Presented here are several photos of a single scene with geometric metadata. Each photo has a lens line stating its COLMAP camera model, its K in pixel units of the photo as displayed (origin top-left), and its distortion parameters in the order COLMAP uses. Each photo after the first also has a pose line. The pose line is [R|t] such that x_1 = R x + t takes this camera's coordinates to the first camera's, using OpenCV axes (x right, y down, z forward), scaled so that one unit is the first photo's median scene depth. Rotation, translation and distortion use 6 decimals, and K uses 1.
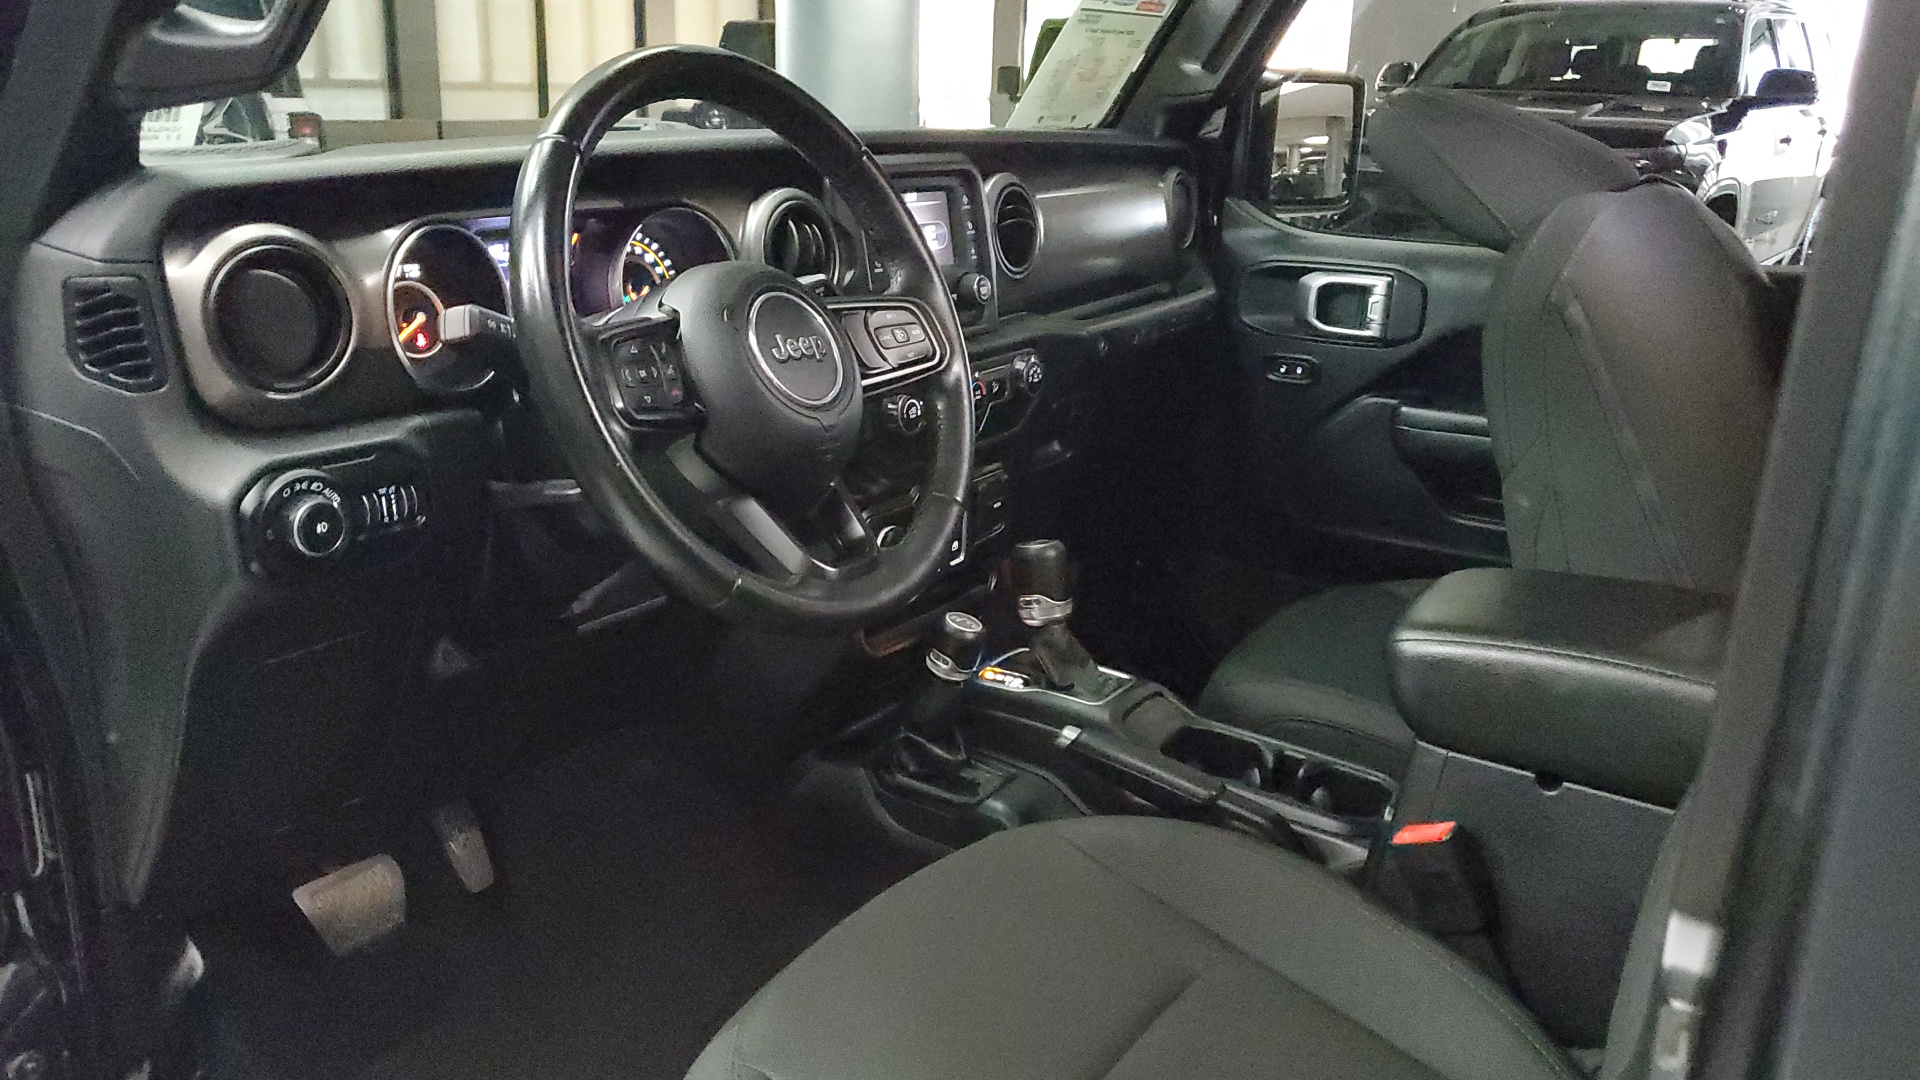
lens RADIAL K [[1508.9, 0, 960.0], [0, 1508.9, 540.0], [0, 0, 1]] dist [0.005750, 0.001507]
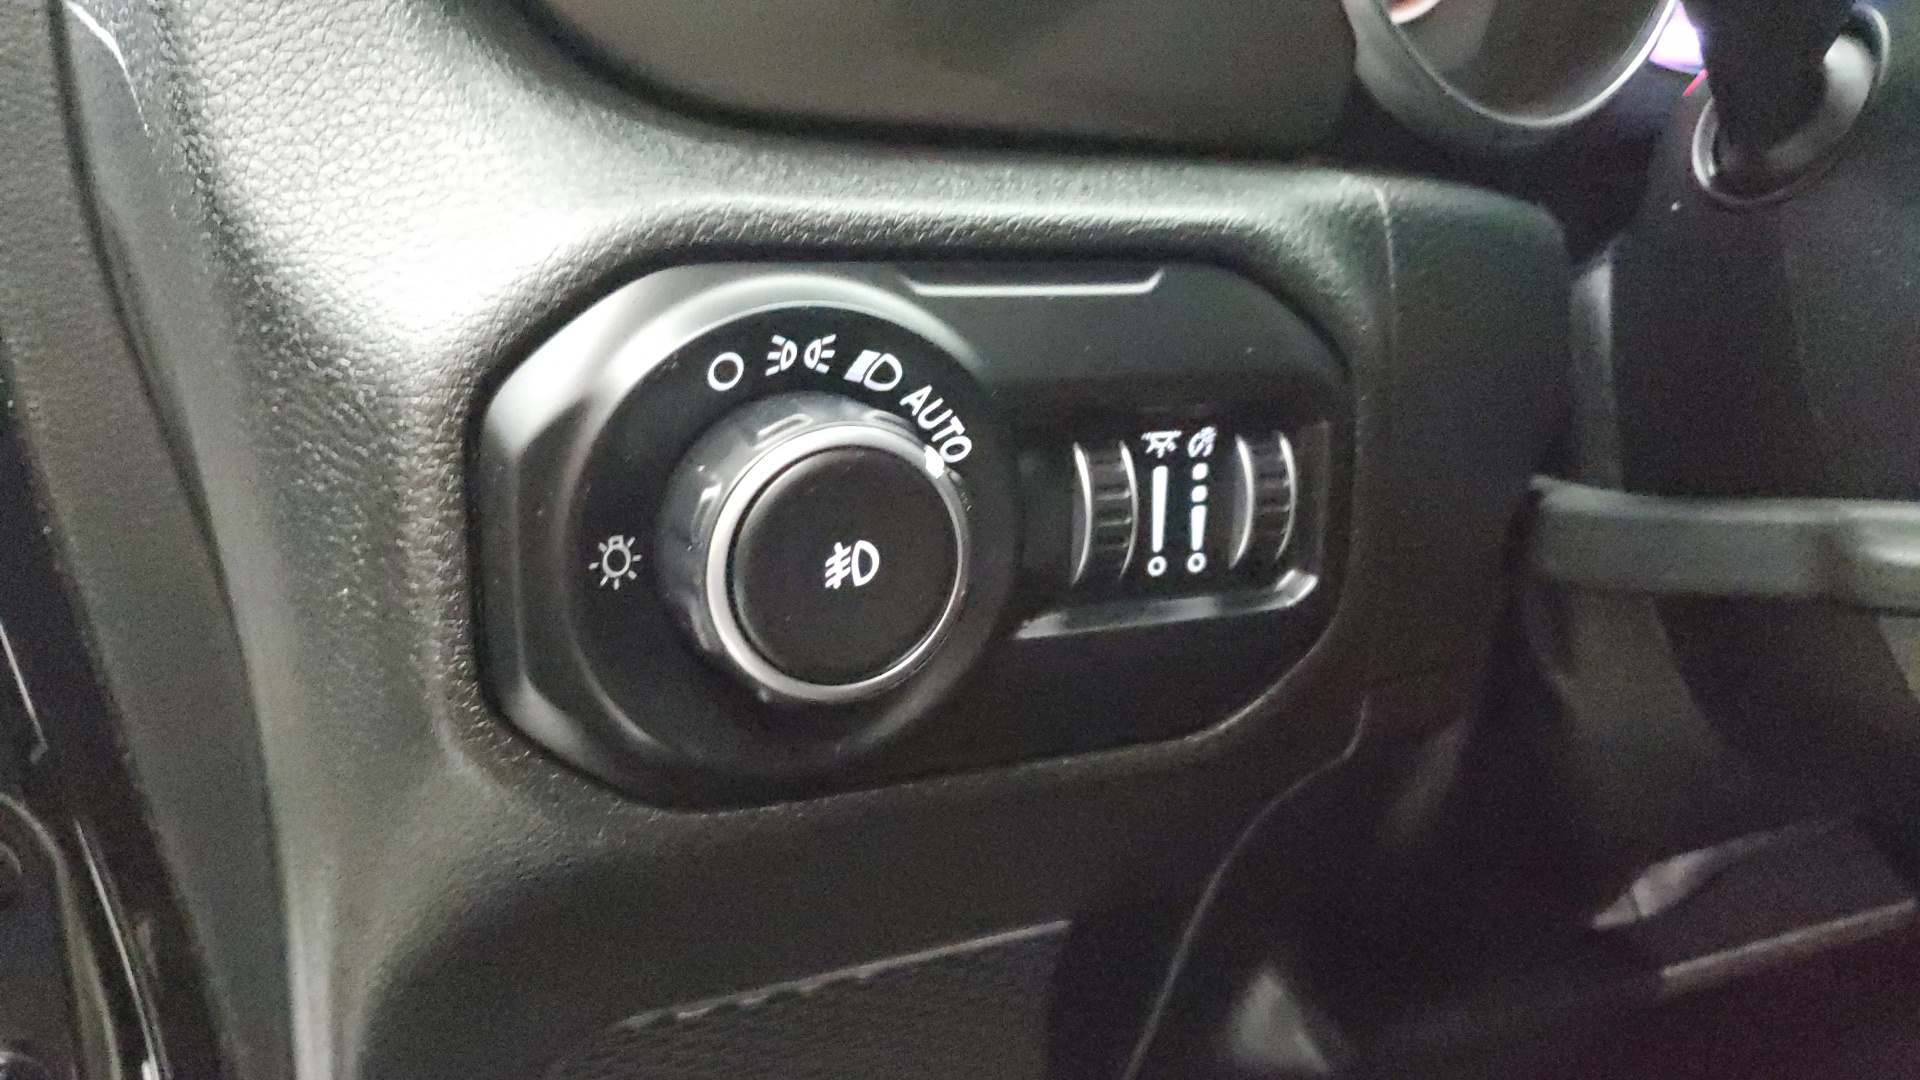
lens RADIAL K [[1508.9, 0, 960.0], [0, 1508.9, 540.0], [0, 0, 1]] dist [0.005750, 0.001507]
pose [[0.862463, 0.139088, -0.486633, -0.303420], [-0.158612, 0.987340, 0.001089, -0.013440], [0.480624, 0.076247, 0.873606, 0.808174]]
